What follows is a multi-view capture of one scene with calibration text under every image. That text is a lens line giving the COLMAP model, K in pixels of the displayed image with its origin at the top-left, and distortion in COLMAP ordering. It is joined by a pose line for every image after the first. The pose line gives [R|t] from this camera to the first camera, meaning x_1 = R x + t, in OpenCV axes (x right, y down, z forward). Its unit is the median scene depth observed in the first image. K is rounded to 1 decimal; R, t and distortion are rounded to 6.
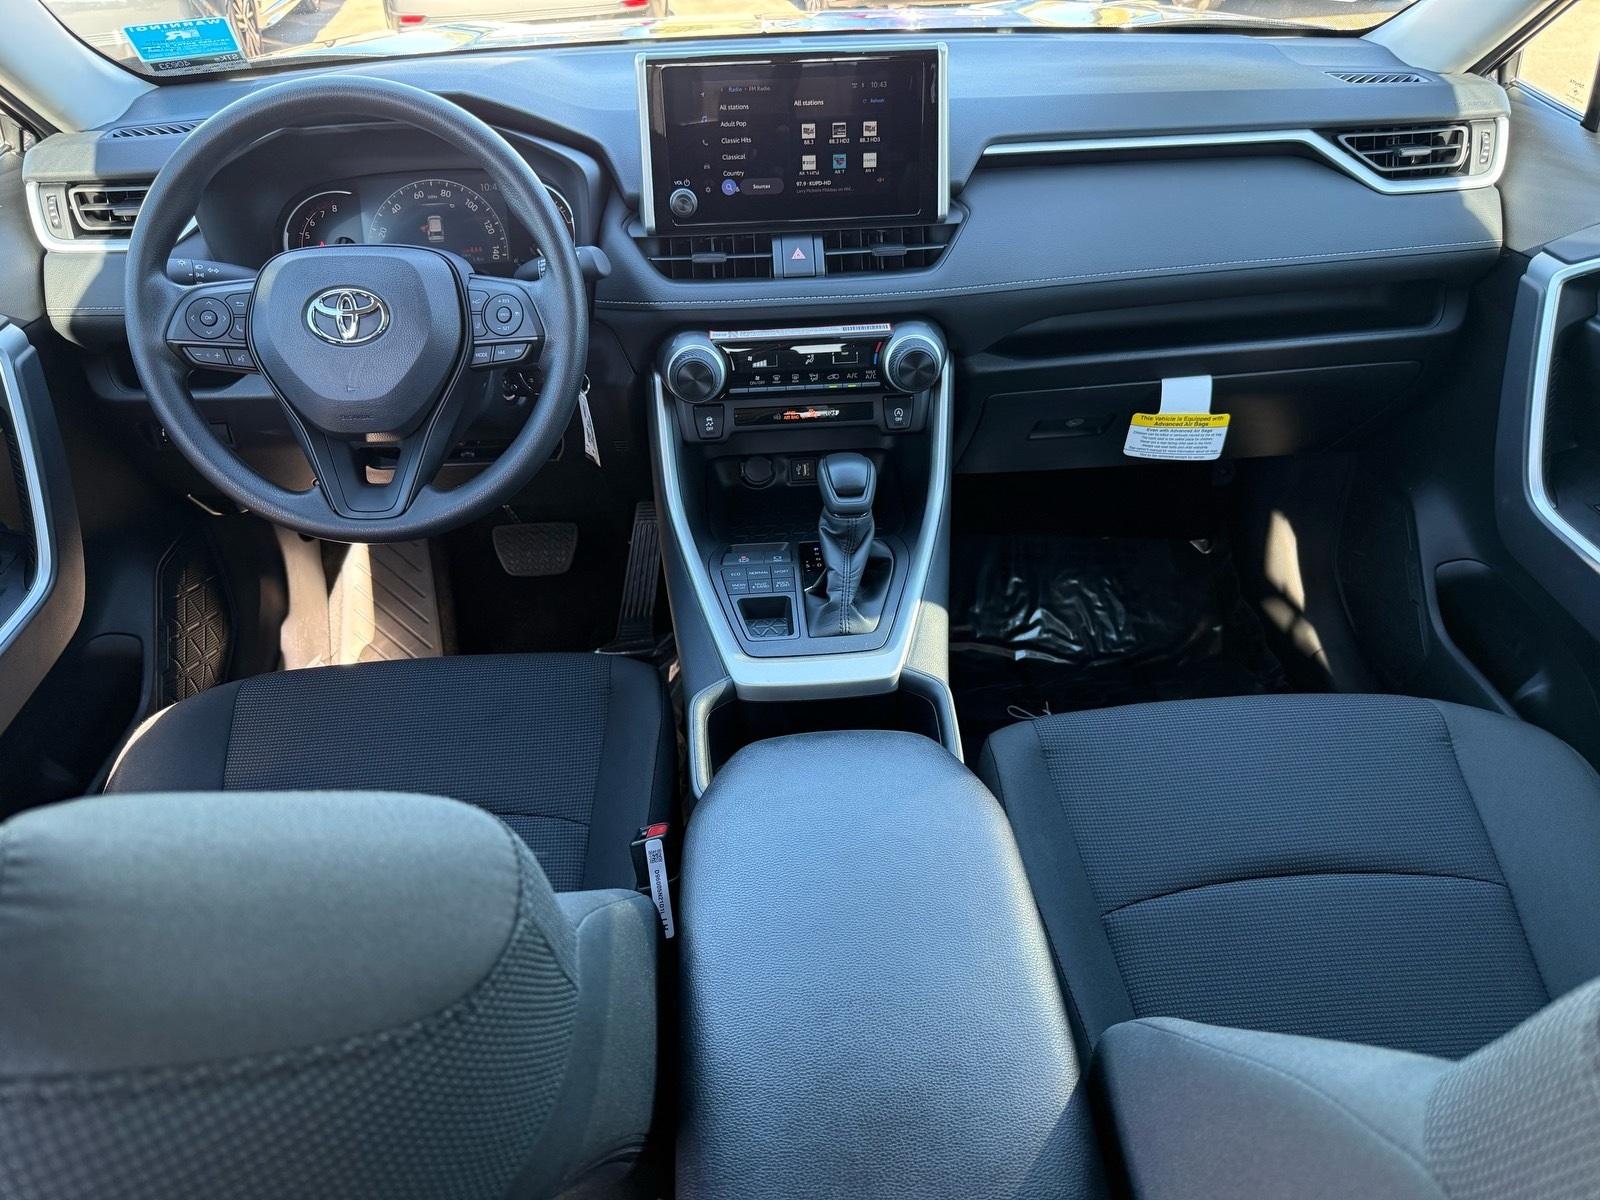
lens RADIAL K [[1107.6, 0, 779.6], [0, 1107.6, 614.8], [0, 0, 1]] dist [0.080442, -0.093908]
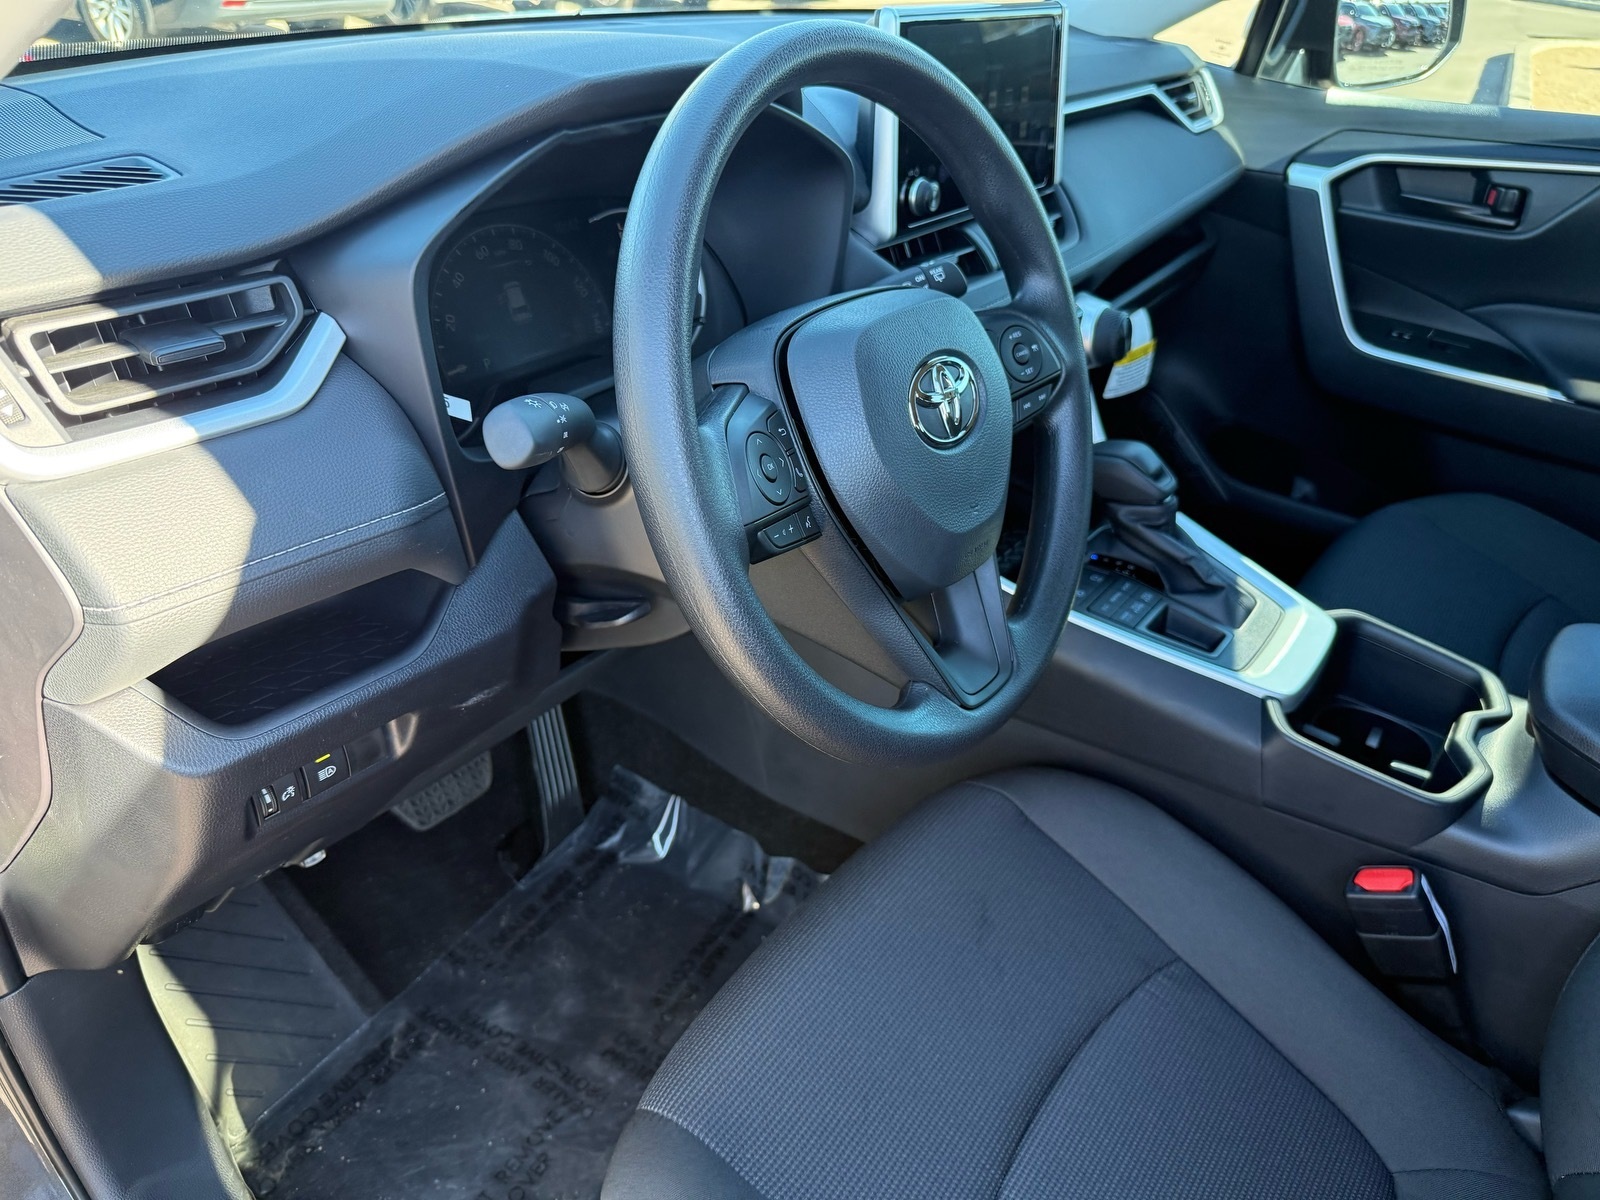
lens RADIAL K [[1164.5, 0, 798.4], [0, 1164.5, 574.8], [0, 0, 1]] dist [0.006911, -0.001715]
pose [[0.623877, -0.328028, 0.709348, -0.797144], [0.380603, 0.920268, 0.090822, -0.226212], [-0.682582, 0.213318, 0.698983, 0.526545]]
